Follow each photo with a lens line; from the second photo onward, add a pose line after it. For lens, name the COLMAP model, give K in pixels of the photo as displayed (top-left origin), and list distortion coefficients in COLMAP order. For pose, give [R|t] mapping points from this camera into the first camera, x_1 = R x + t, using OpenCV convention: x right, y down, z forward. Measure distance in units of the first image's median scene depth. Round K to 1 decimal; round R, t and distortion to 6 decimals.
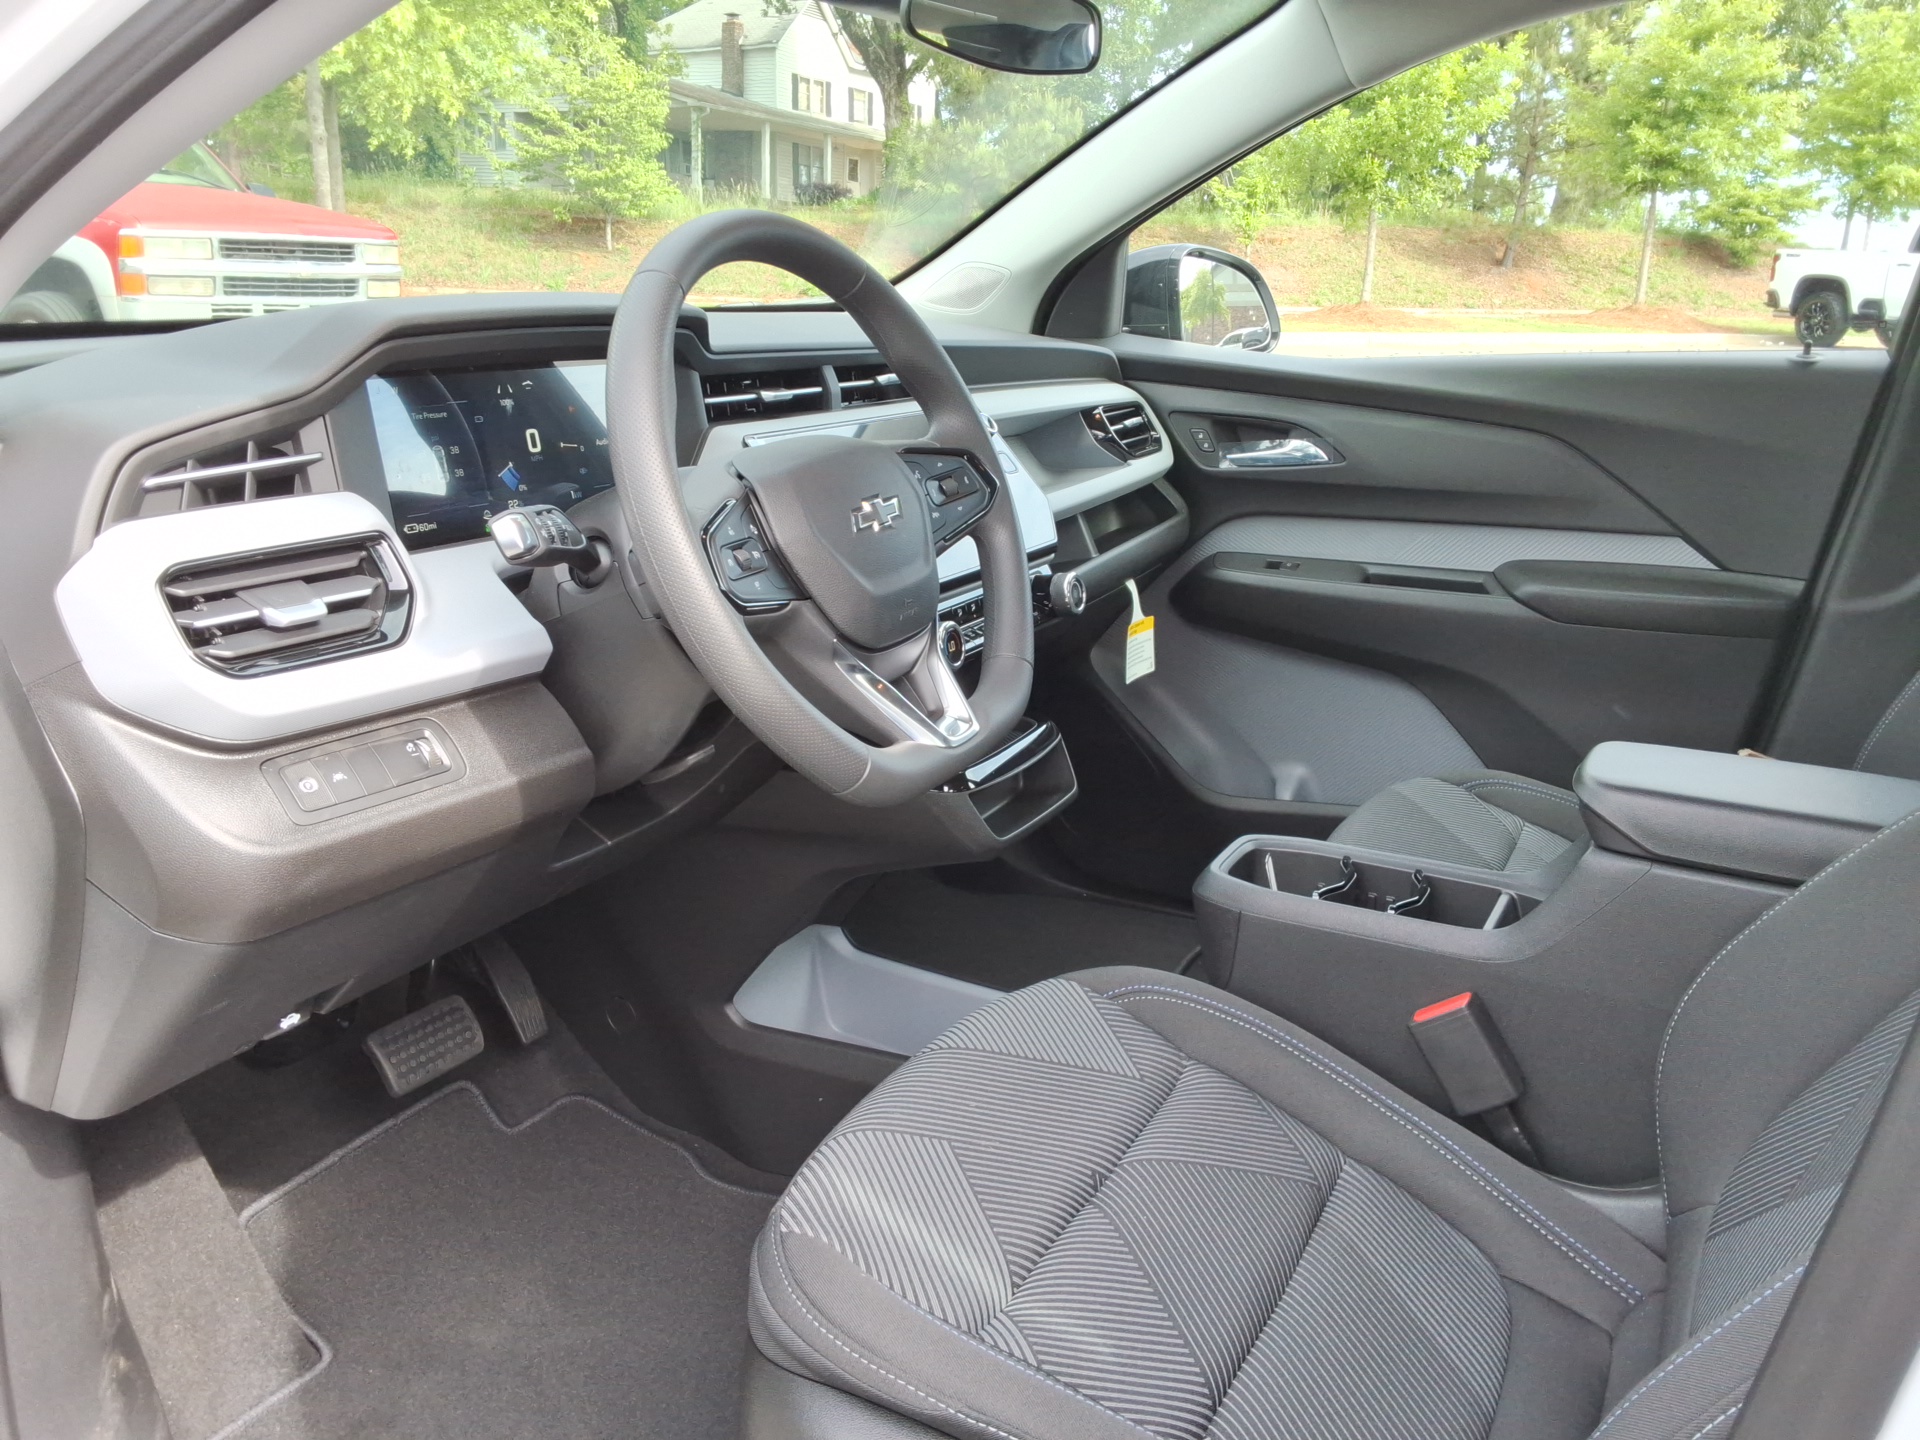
lens RADIAL K [[1547.0, 0, 973.5], [0, 1547.0, 701.2], [0, 0, 1]] dist [0.128110, -0.192579]
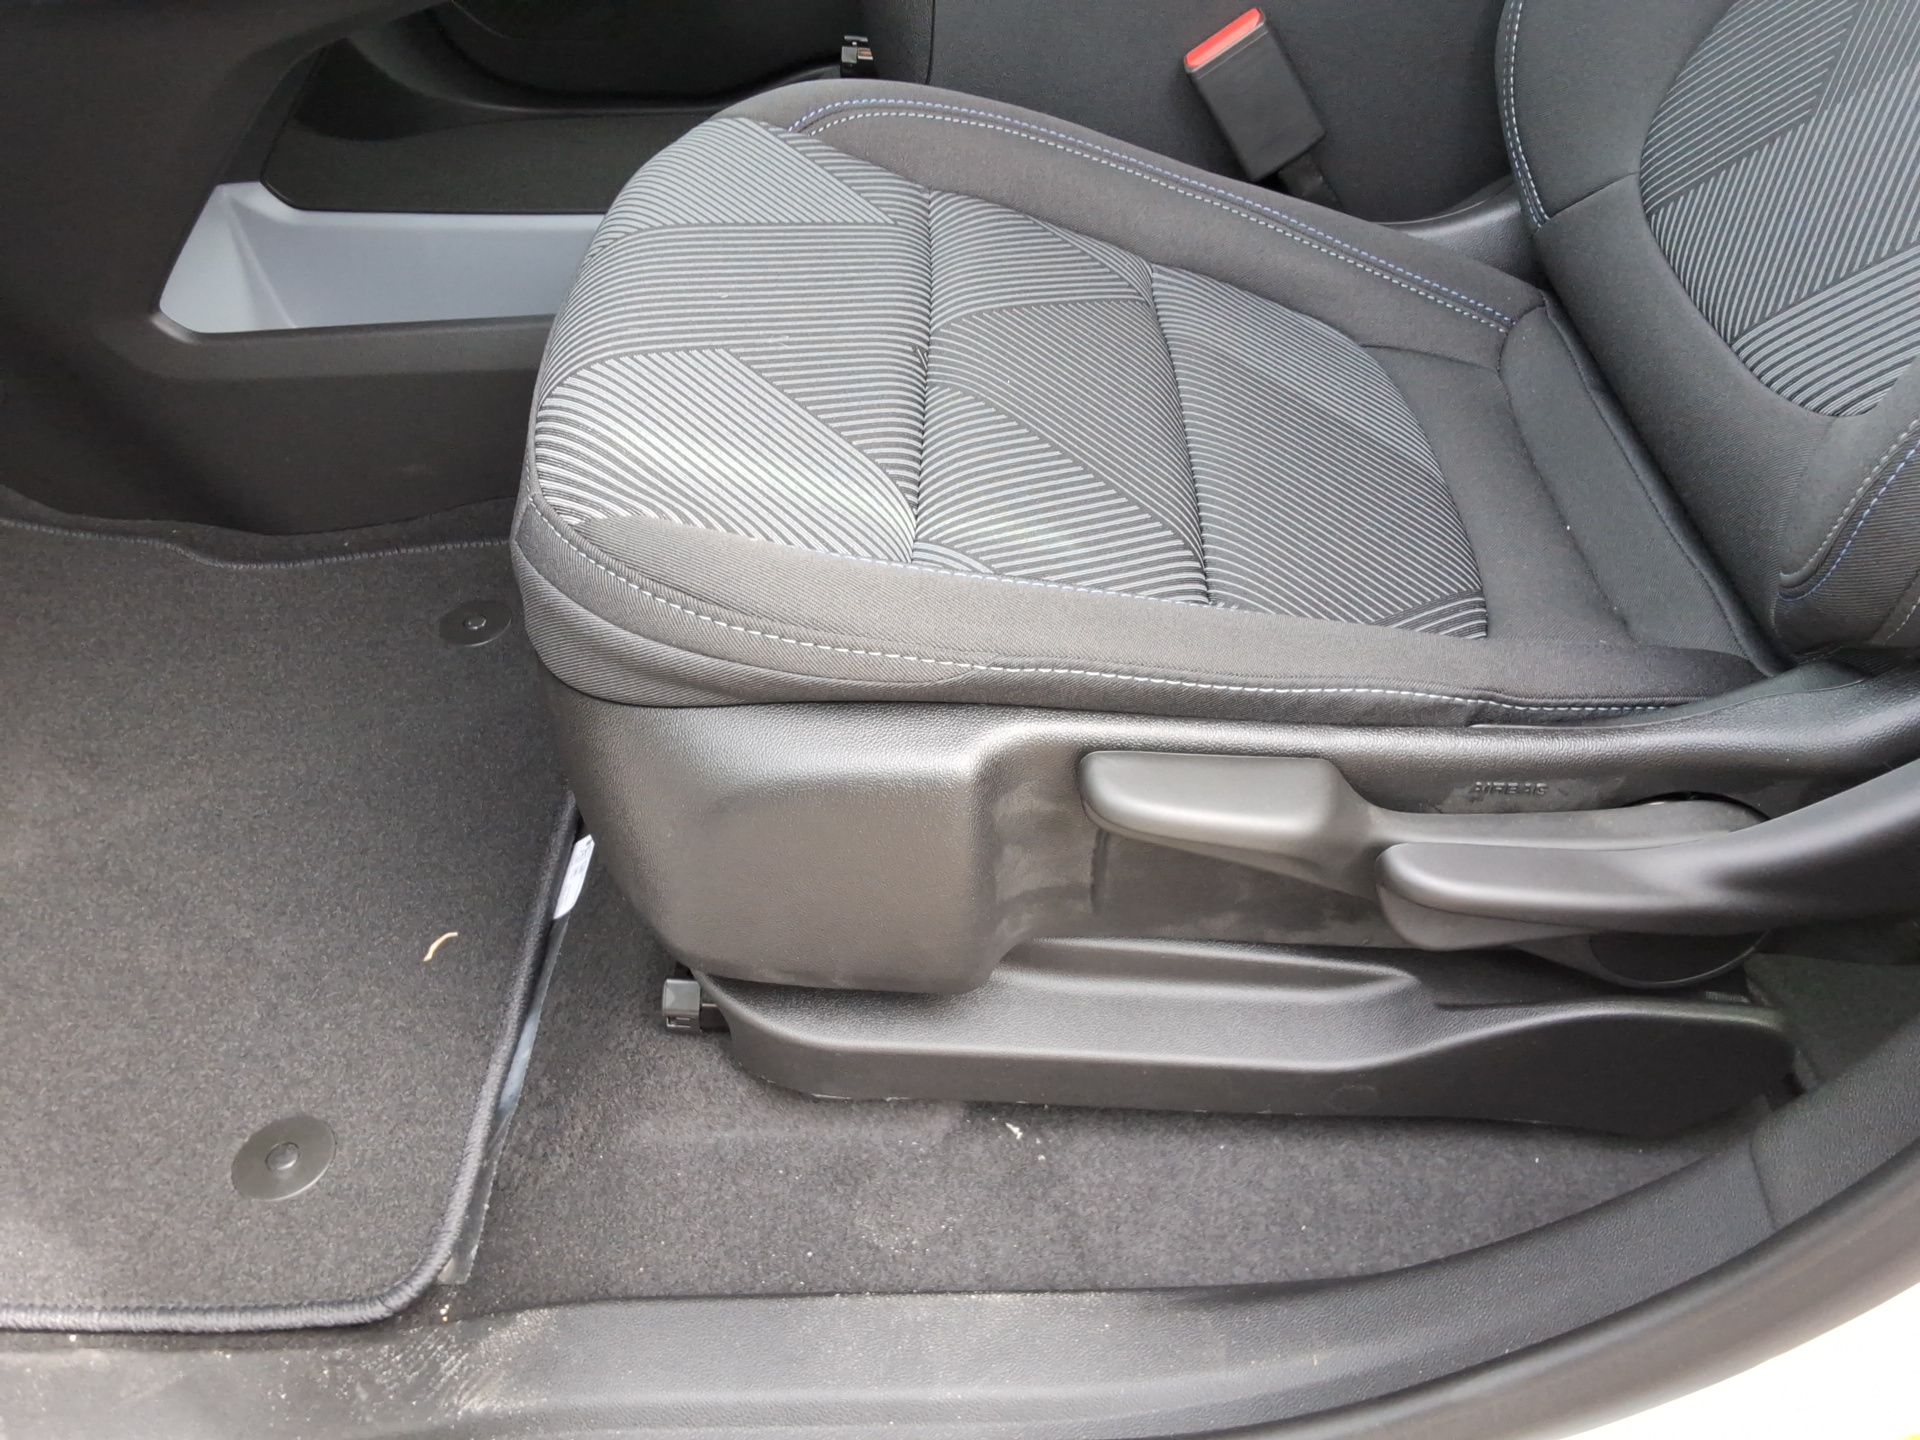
lens RADIAL K [[1547.0, 0, 973.5], [0, 1547.0, 701.2], [0, 0, 1]] dist [0.128110, -0.192579]
pose [[0.881582, -0.324856, 0.342465, -0.208571], [0.149262, 0.880136, 0.450646, 0.140907], [-0.447810, -0.346165, 0.824400, 0.384908]]
